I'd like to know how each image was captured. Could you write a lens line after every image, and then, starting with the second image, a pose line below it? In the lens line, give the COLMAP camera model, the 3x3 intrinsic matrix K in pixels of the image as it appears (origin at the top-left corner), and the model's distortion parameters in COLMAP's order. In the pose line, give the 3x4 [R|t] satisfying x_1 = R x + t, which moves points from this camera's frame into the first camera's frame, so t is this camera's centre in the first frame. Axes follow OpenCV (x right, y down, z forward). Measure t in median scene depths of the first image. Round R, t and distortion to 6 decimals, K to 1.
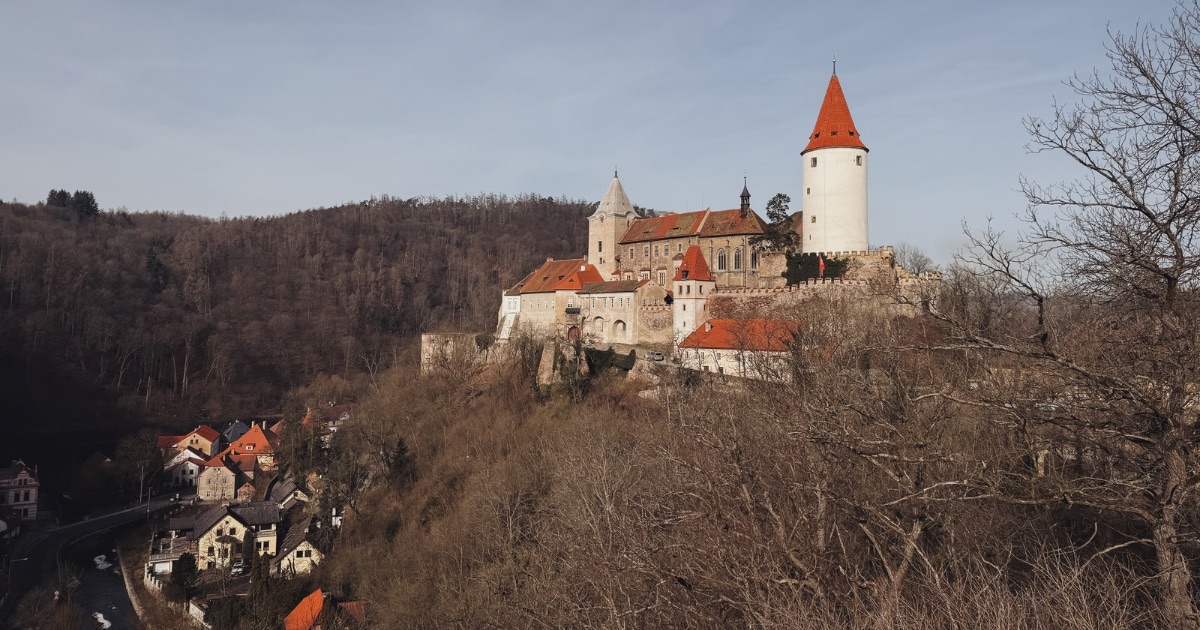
lens RADIAL K [[900.4, 0, 598.8], [0, 900.4, 231.9], [0, 0, 1]] dist [0.073550, -0.076751]
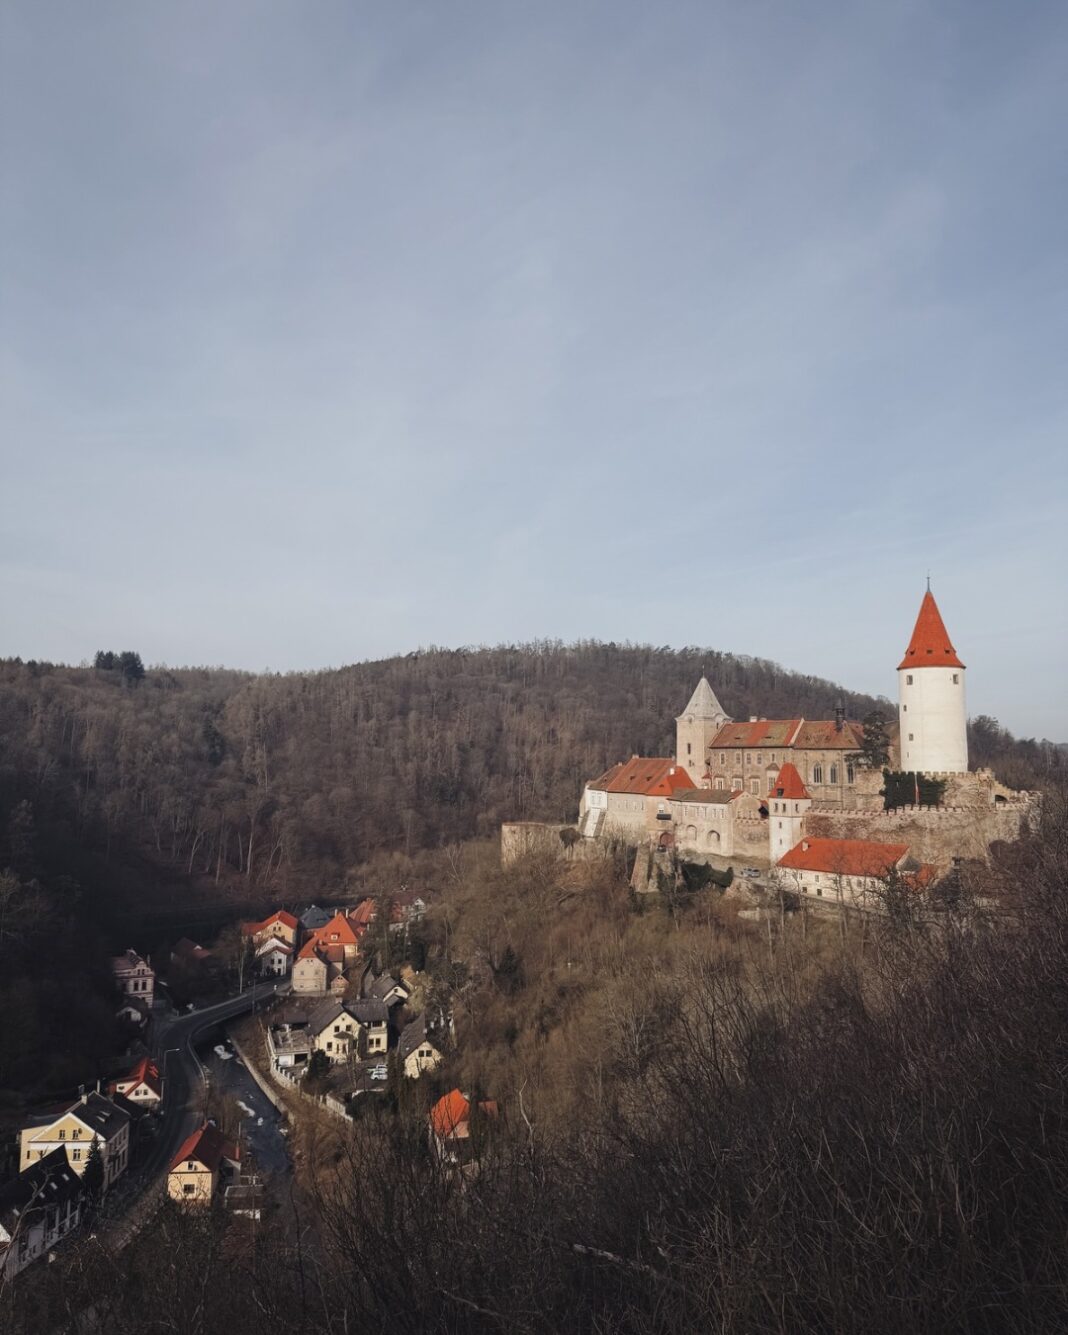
lens RADIAL K [[1056.3, 0, 533.7], [0, 1056.3, 645.4], [0, 0, 1]] dist [0.113045, -0.158721]
pose [[0.992862, -0.013059, -0.118551, -0.029324], [0.011184, 0.999802, -0.016470, -0.081191], [0.118743, 0.015027, 0.992811, -0.188221]]
